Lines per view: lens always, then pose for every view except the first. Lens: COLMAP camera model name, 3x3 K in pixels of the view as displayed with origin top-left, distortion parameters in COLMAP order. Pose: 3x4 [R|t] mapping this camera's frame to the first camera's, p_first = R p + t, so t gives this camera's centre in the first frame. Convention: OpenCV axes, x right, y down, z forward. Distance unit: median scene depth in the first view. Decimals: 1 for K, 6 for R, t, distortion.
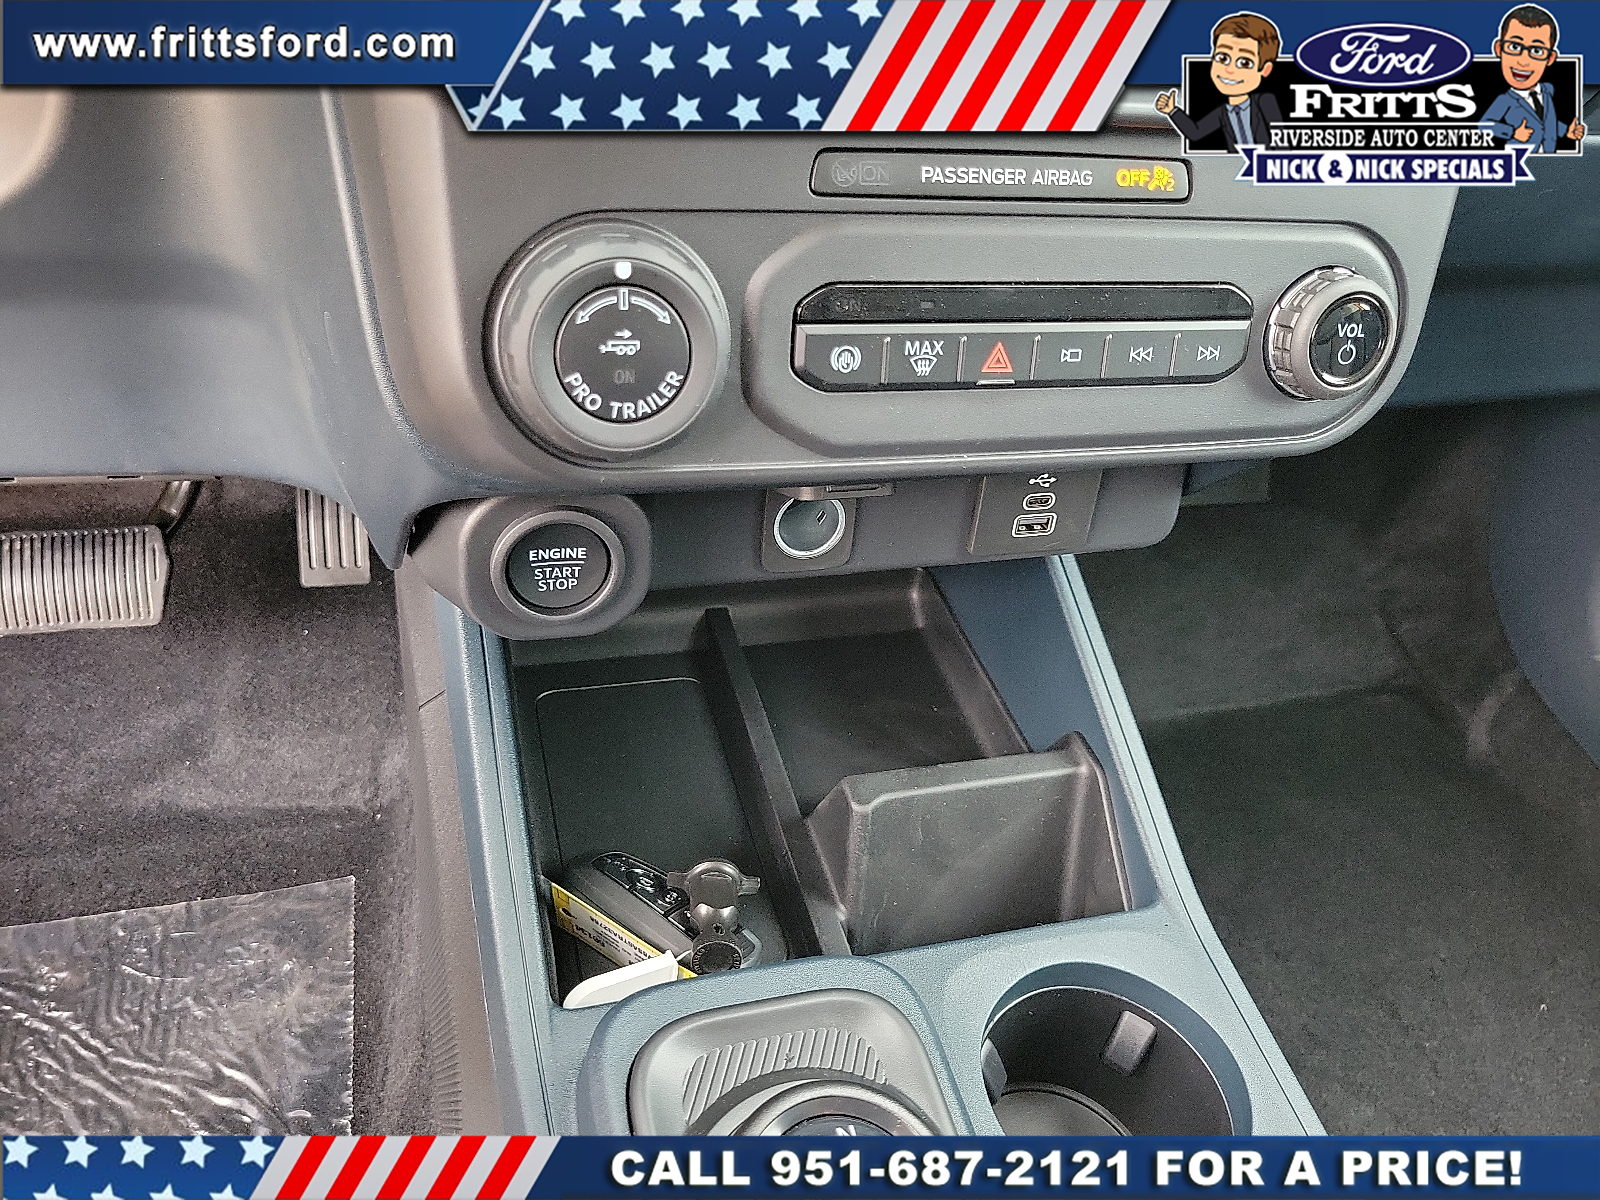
lens RADIAL K [[1201.7, 0, 792.3], [0, 1201.7, 578.5], [0, 0, 1]] dist [0.009617, 0.002084]
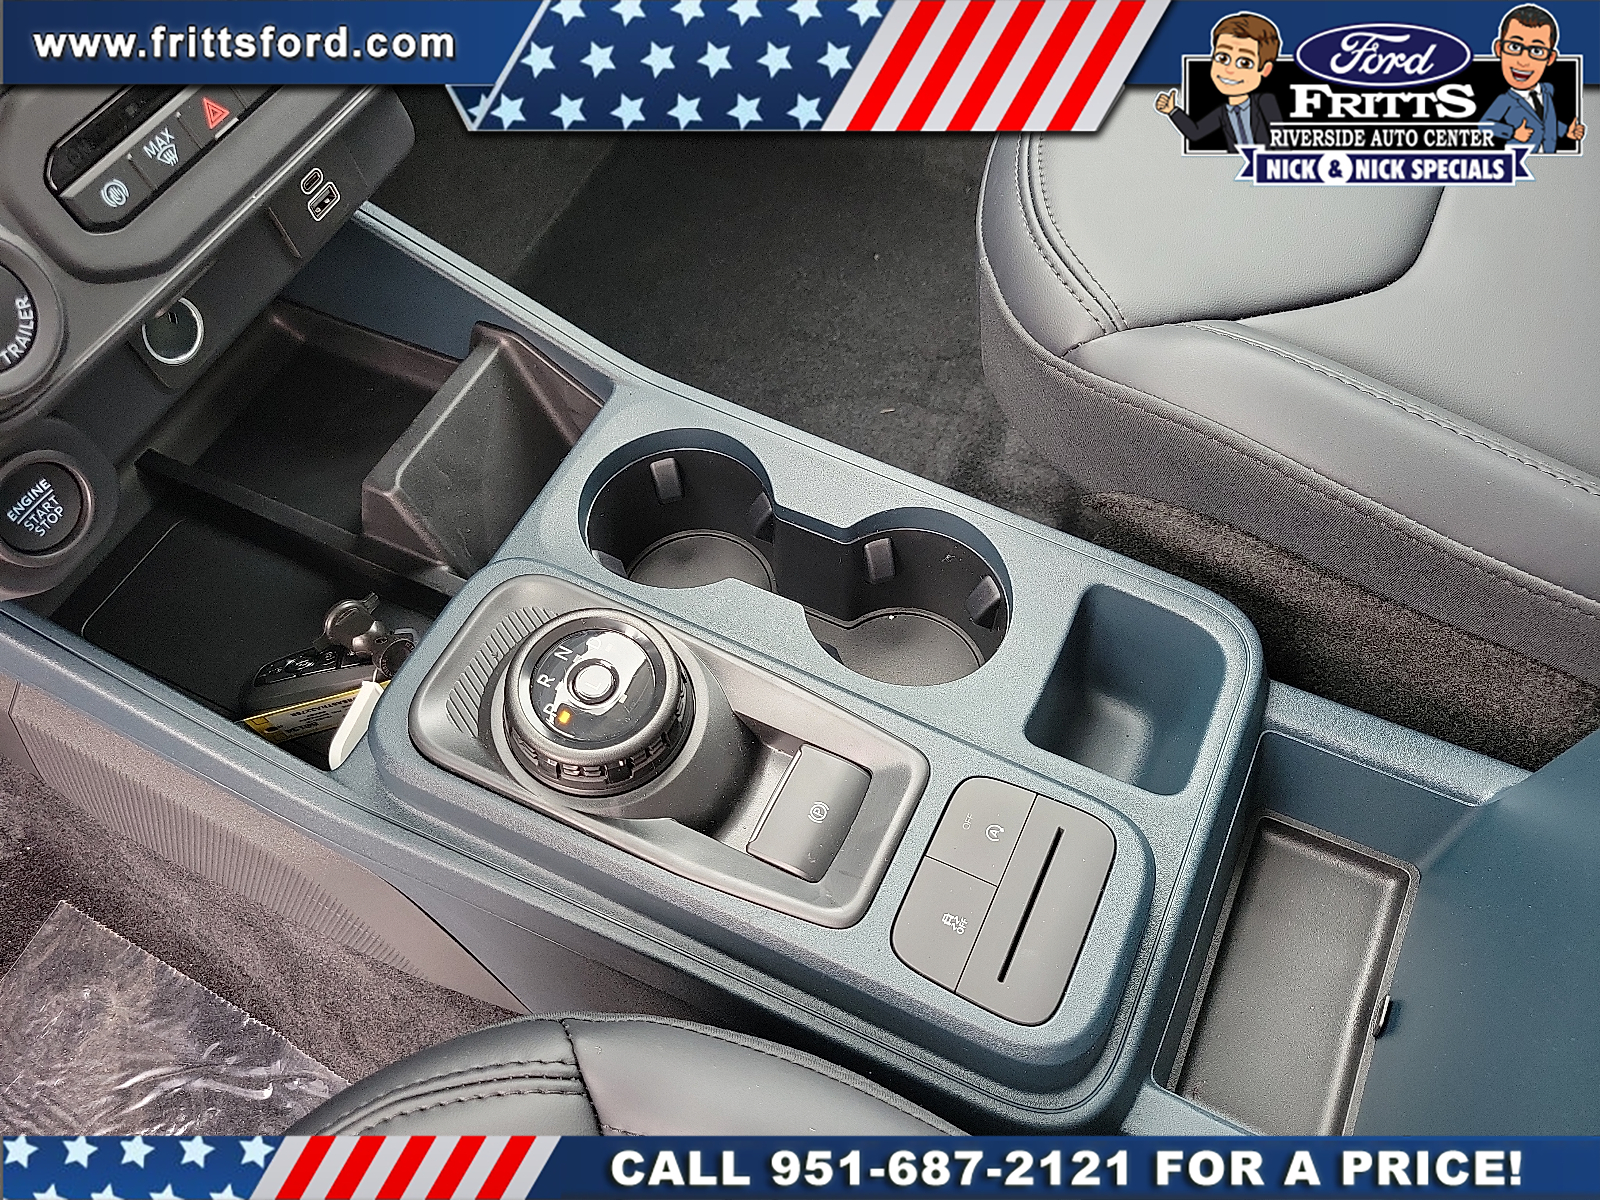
lens RADIAL K [[1212.7, 0, 800.0], [0, 1212.7, 600.0], [0, 0, 1]] dist [0.009655, 0.000489]
pose [[0.649990, -0.713887, 0.260534, -0.089562], [0.577180, 0.686767, 0.441831, -0.041268], [-0.494344, -0.136811, 0.858433, -0.309166]]
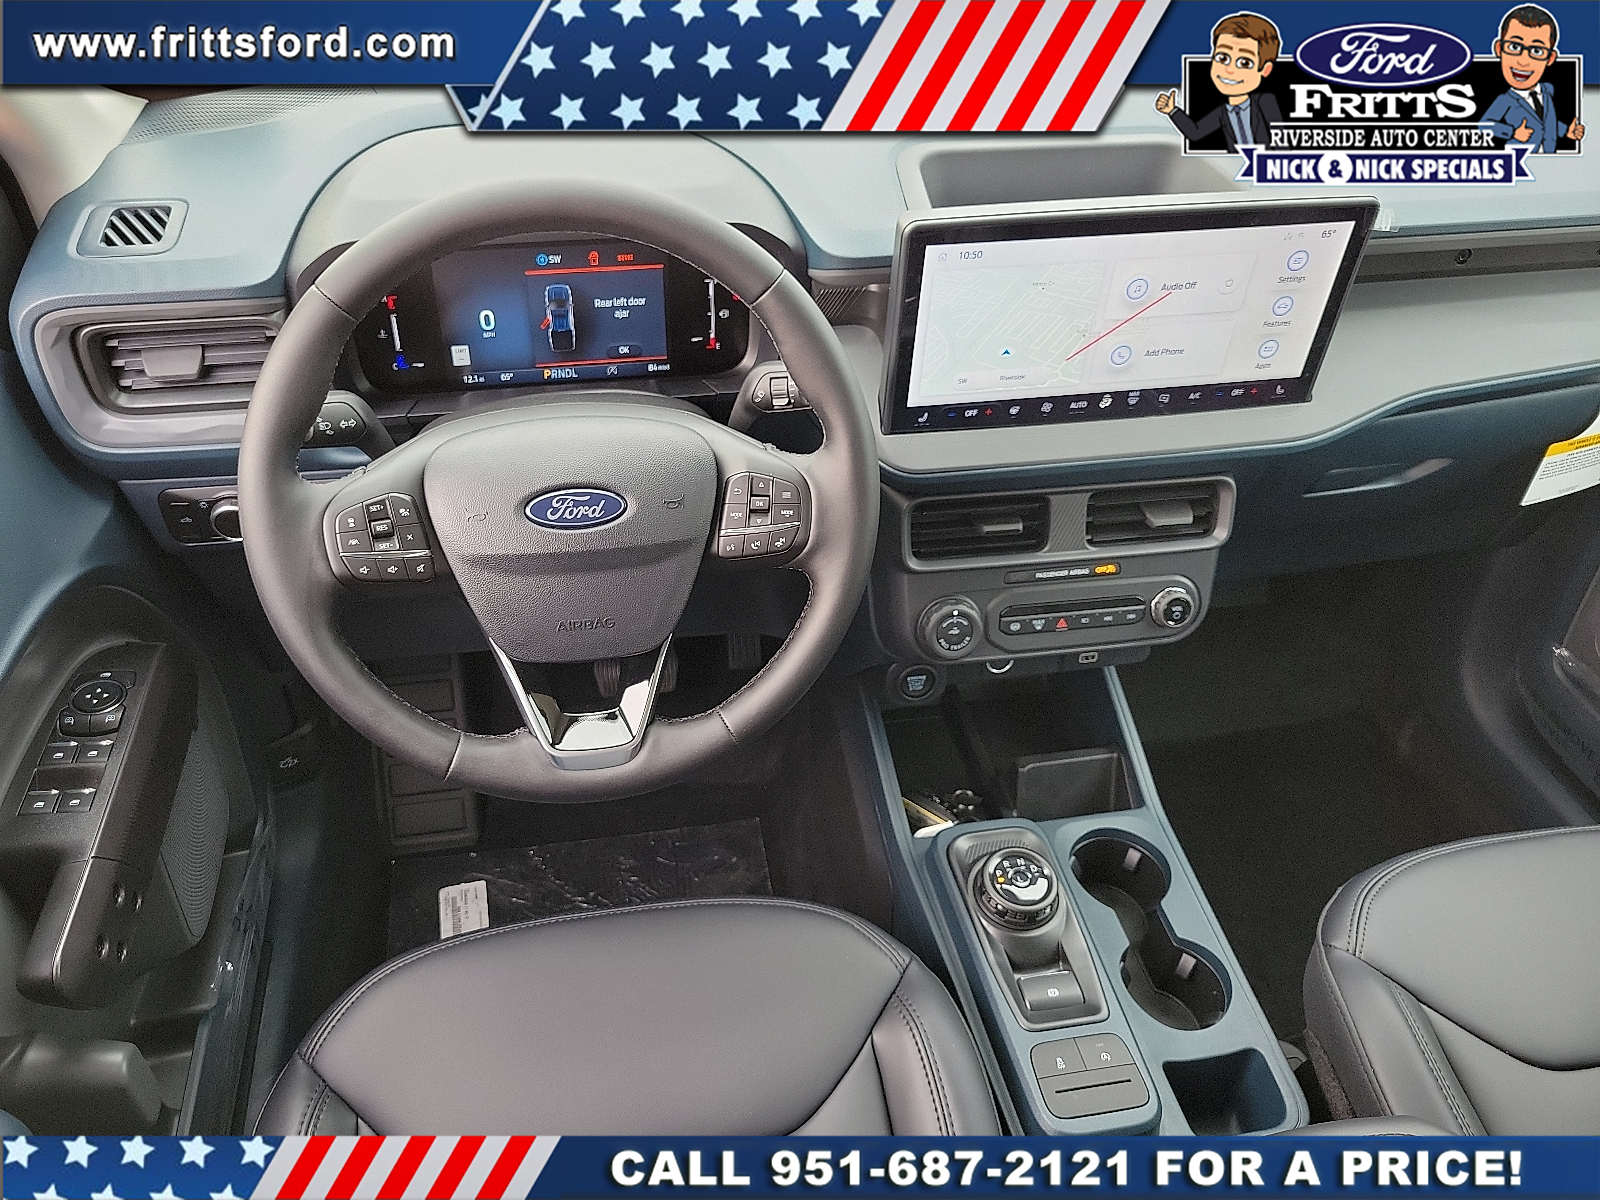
lens RADIAL K [[1231.6, 0, 735.0], [0, 1231.6, 571.5], [0, 0, 1]] dist [0.009590, 0.004255]
pose [[0.987165, -0.026662, -0.157460, -0.151066], [0.022785, 0.999392, -0.026376, -0.214531], [0.158067, 0.022450, 0.987173, -2.102844]]
